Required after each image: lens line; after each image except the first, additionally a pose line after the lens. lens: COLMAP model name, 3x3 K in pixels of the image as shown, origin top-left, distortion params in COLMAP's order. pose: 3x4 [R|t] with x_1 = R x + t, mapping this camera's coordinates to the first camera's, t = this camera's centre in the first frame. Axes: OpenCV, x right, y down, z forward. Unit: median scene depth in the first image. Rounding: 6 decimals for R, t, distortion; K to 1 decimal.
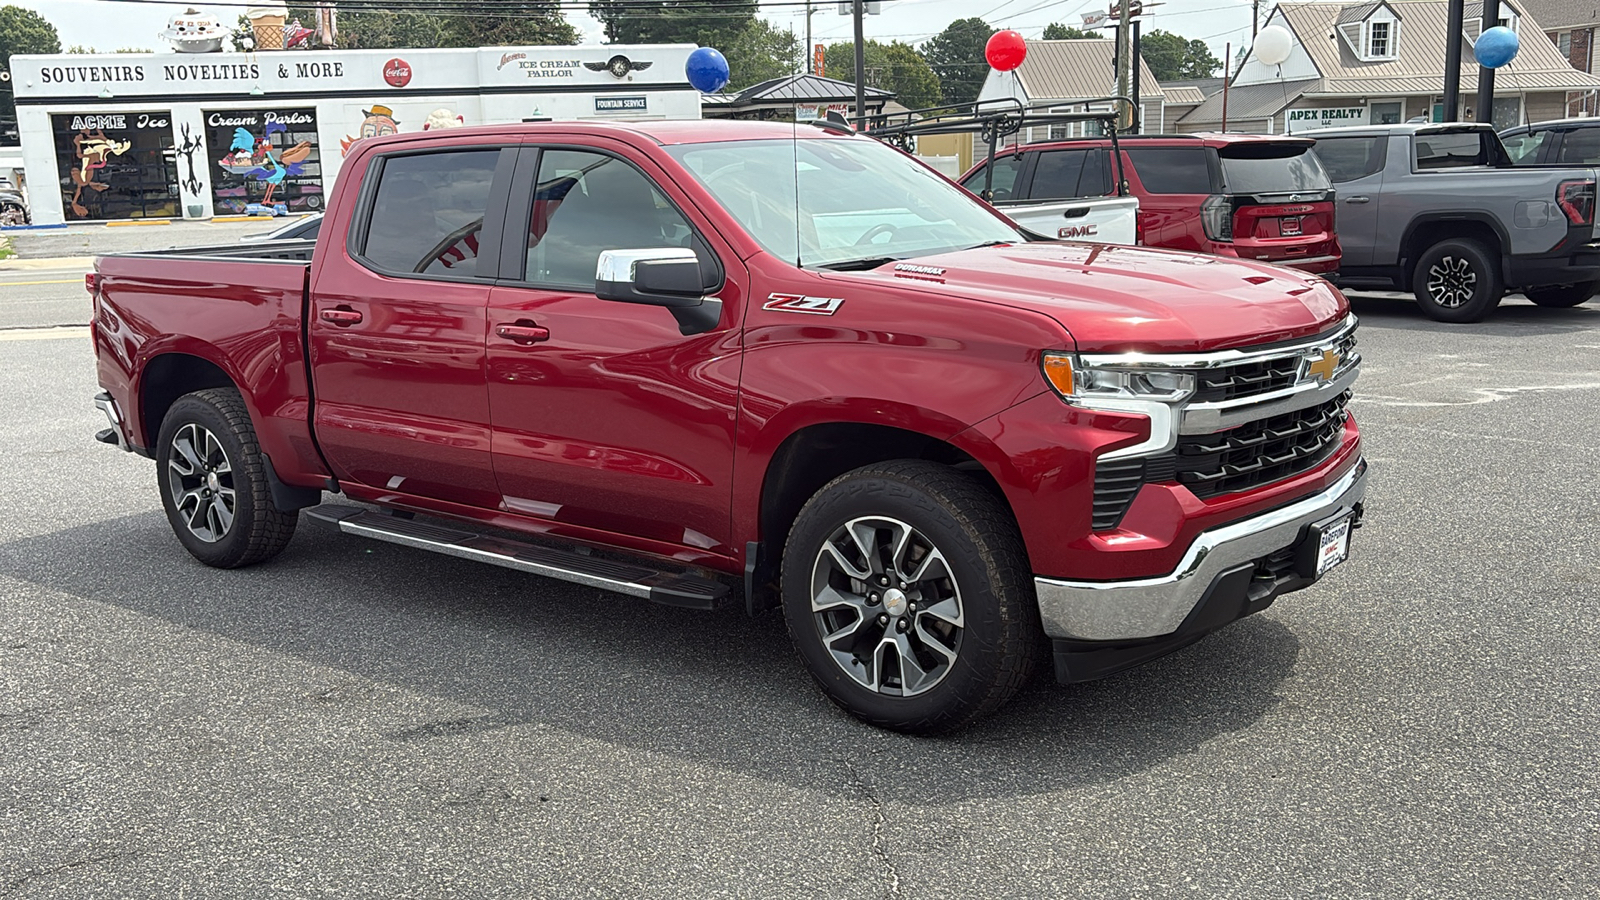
lens RADIAL K [[1514.1, 0, 766.1], [0, 1514.1, 452.4], [0, 0, 1]] dist [0.030631, 0.012733]
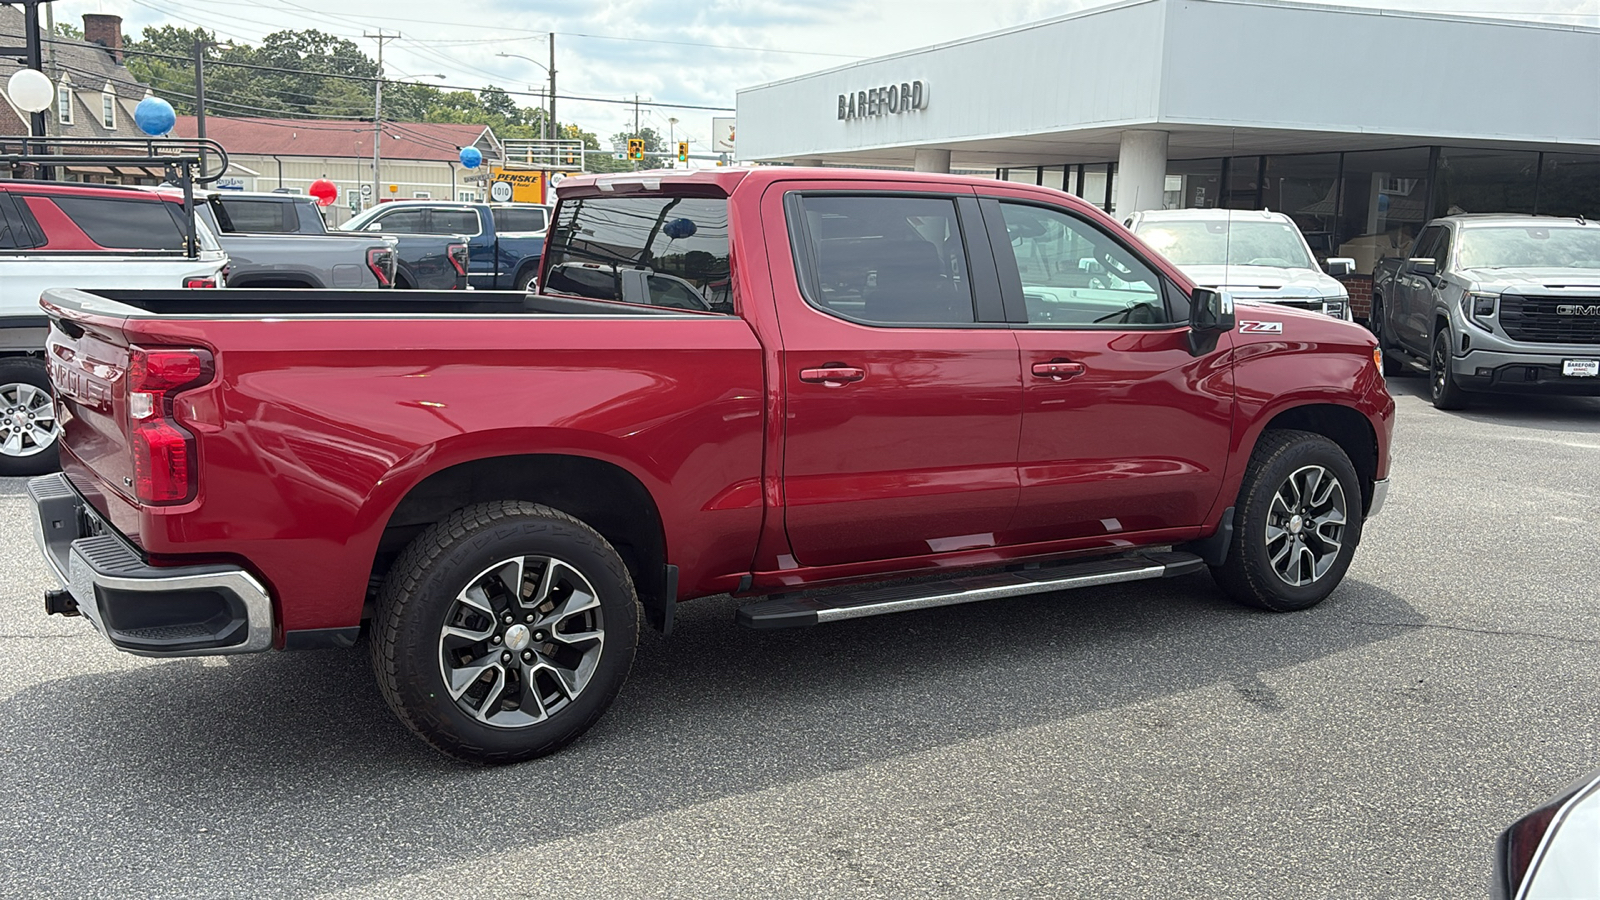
lens RADIAL K [[1473.8, 0, 800.0], [0, 1473.8, 450.0], [0, 0, 1]] dist [0.034450, -0.000657]
pose [[0.304141, -0.104136, 0.946918, -0.166394], [0.142691, 0.987773, 0.062798, -0.015570], [-0.941880, 0.116017, 0.315281, 0.115044]]
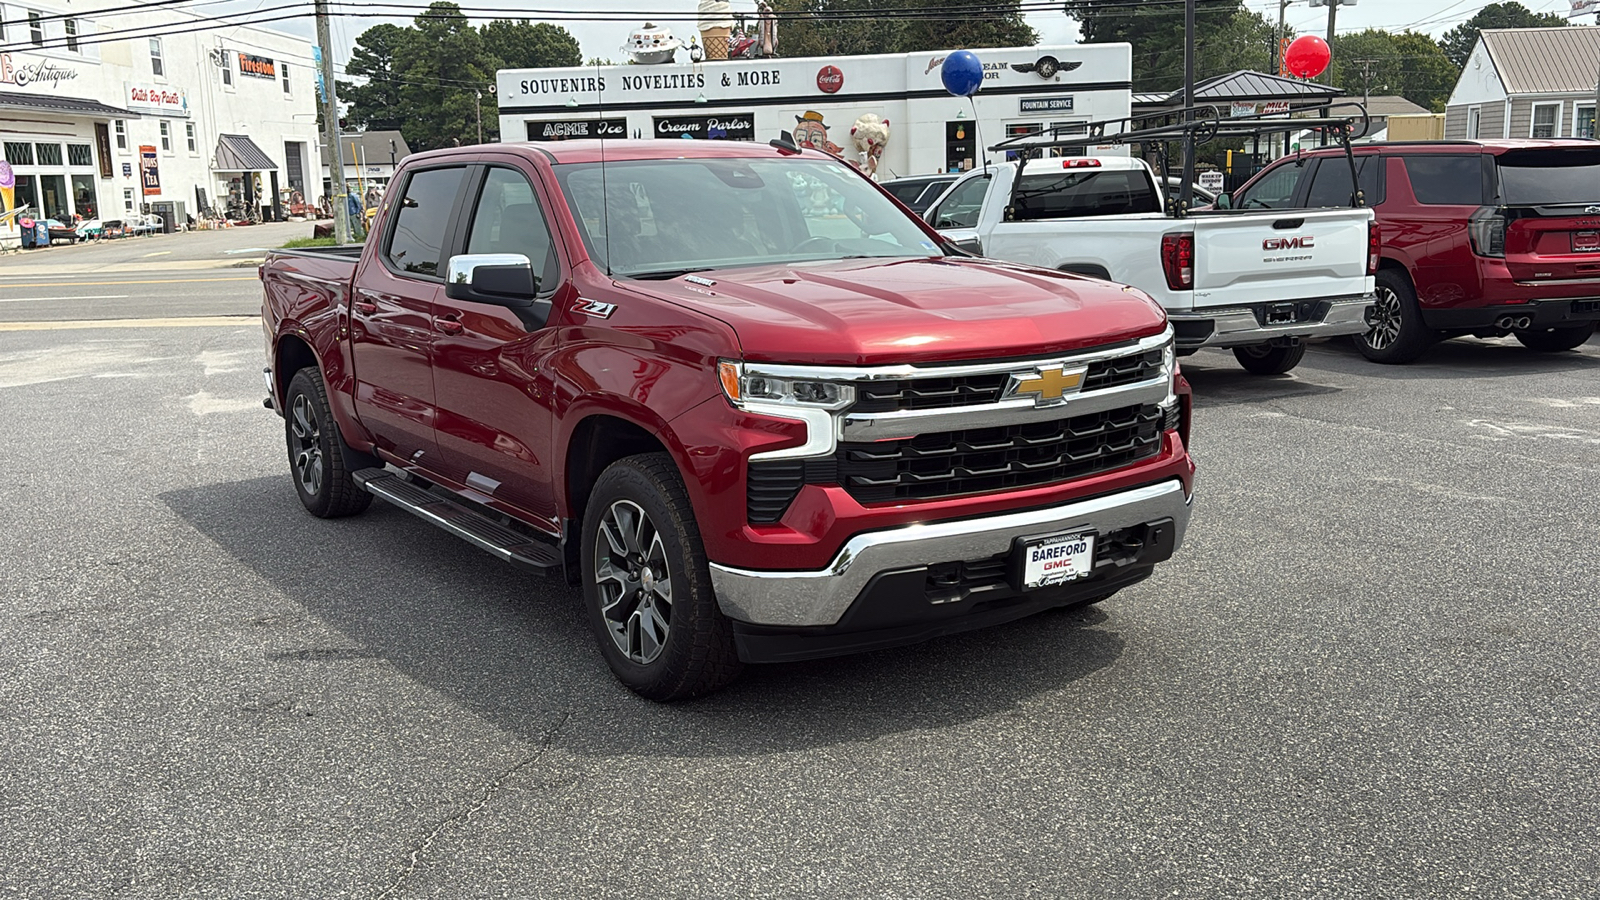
lens RADIAL K [[1506.2, 0, 771.7], [0, 1506.2, 467.9], [0, 0, 1]] dist [0.124939, -0.262782]
pose [[0.949916, 0.063809, -0.305920, 0.058578], [-0.060860, 0.997962, 0.019177, -0.001088], [0.306520, 0.000402, 0.951864, -0.003057]]
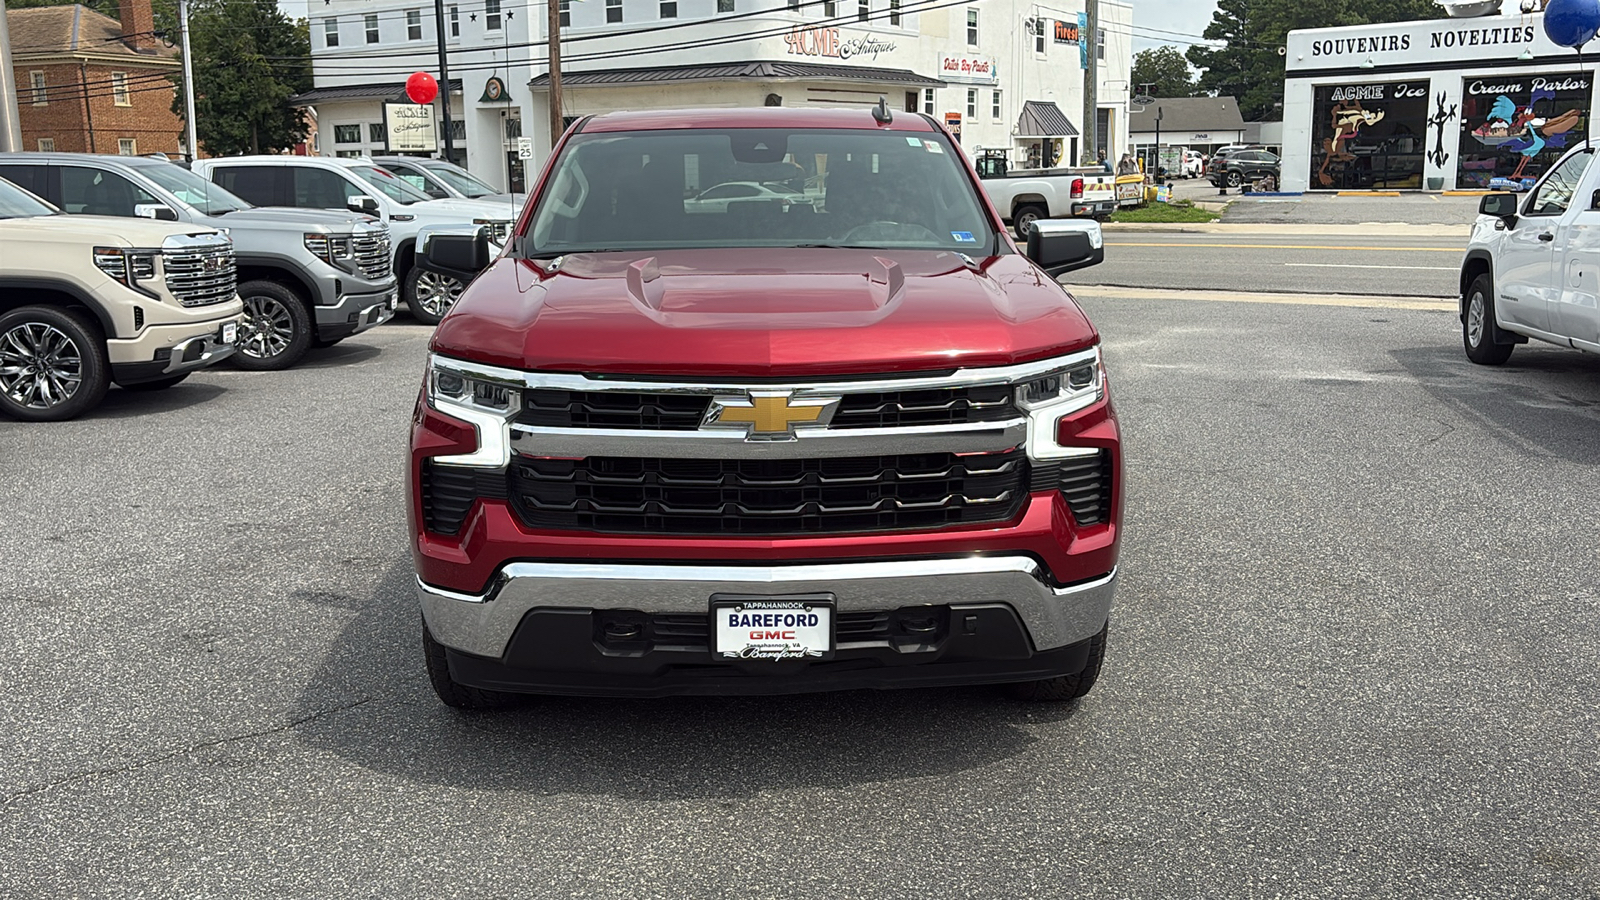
lens RADIAL K [[1524.1, 0, 791.4], [0, 1524.1, 470.3], [0, 0, 1]] dist [0.028259, 0.018796]
pose [[0.650755, 0.176294, -0.738538, 0.116370], [-0.153675, 0.983122, 0.099269, -0.013161], [0.743574, 0.048895, 0.666864, 0.053447]]
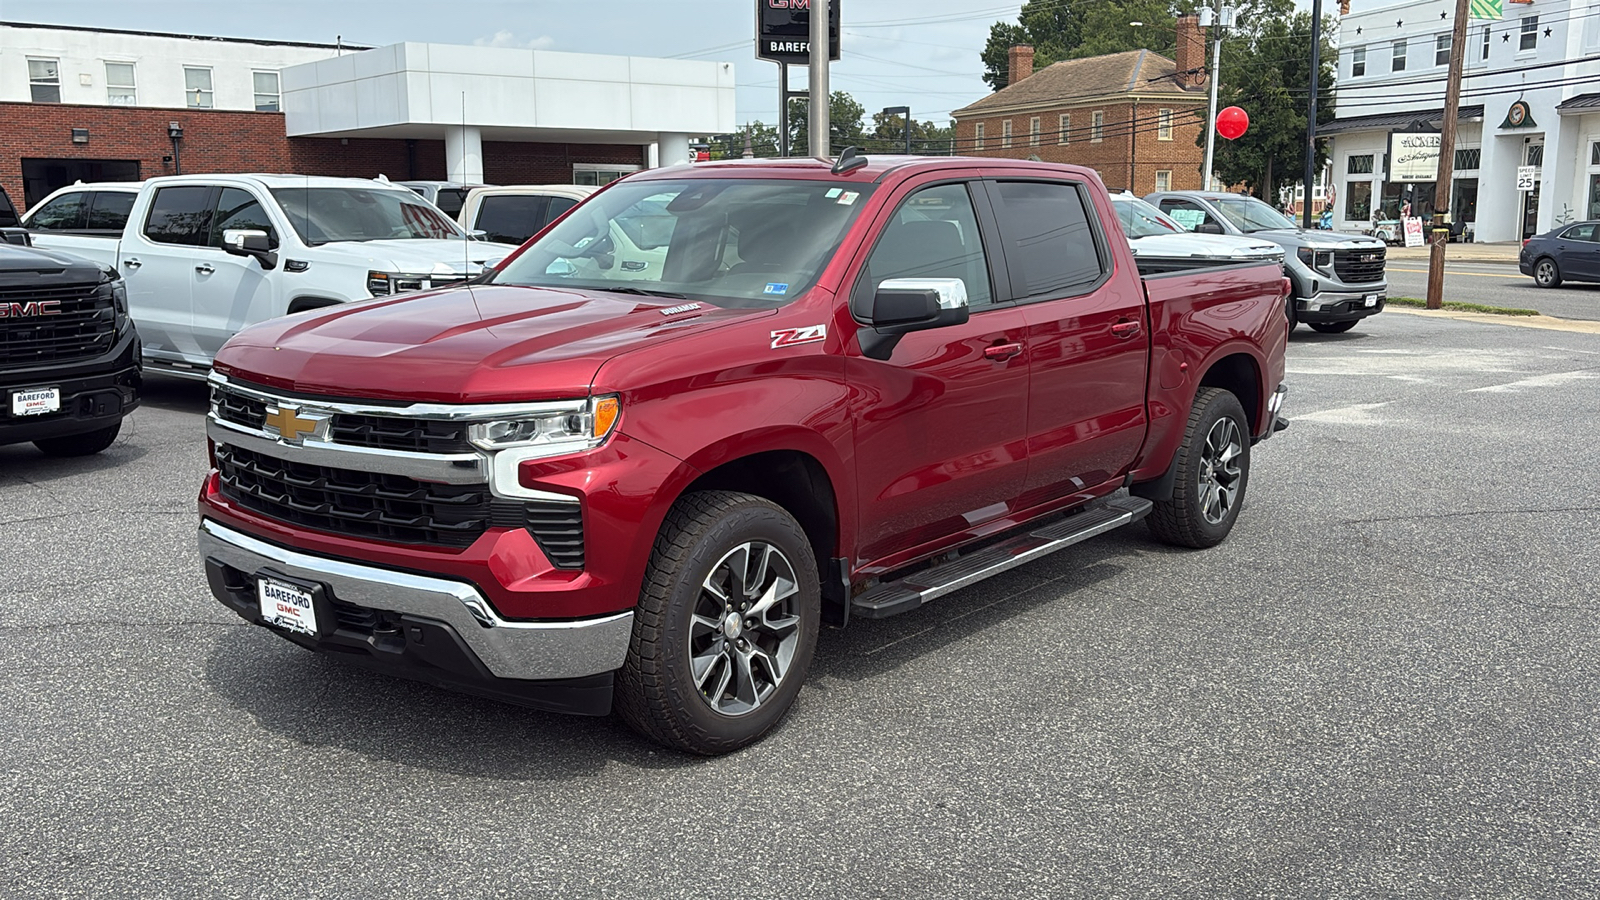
lens RADIAL K [[1524.1, 0, 791.4], [0, 1524.1, 470.3], [0, 0, 1]] dist [0.028259, 0.018796]
pose [[0.010808, 0.209791, -0.977687, 0.157697], [-0.189571, 0.960442, 0.203995, -0.034360], [0.981808, 0.183136, 0.050151, 0.149946]]
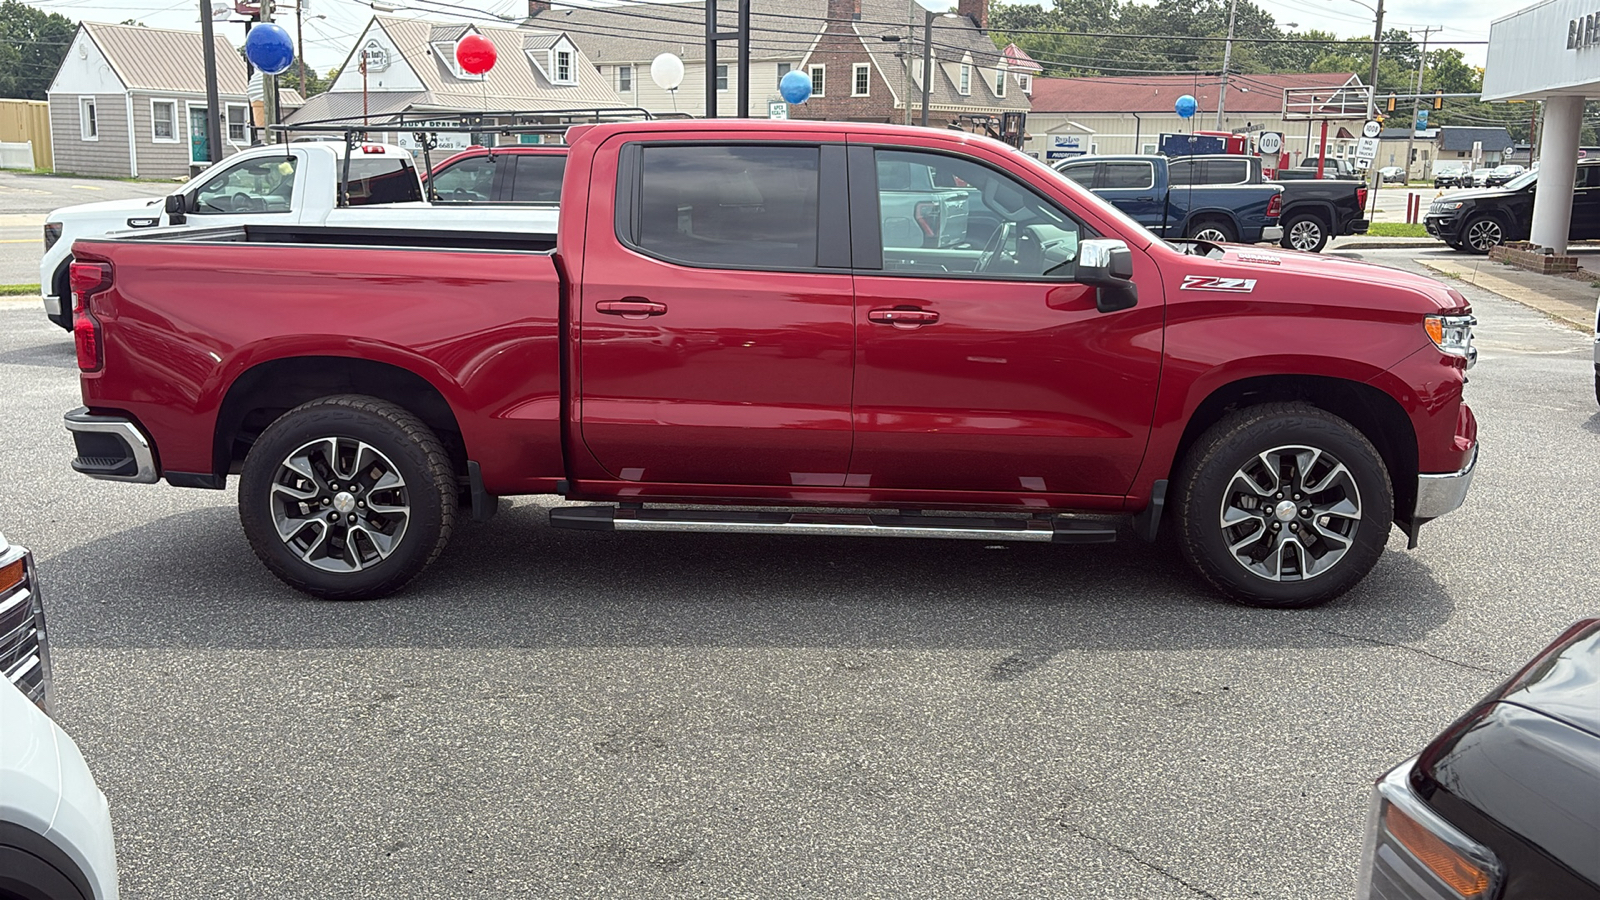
lens RADIAL K [[1473.8, 0, 800.0], [0, 1473.8, 450.0], [0, 0, 1]] dist [0.034450, -0.000657]
pose [[0.777706, -0.077233, 0.623865, -0.120339], [0.077187, 0.996647, 0.027162, -0.002429], [-0.623871, 0.027031, 0.781060, 0.030198]]
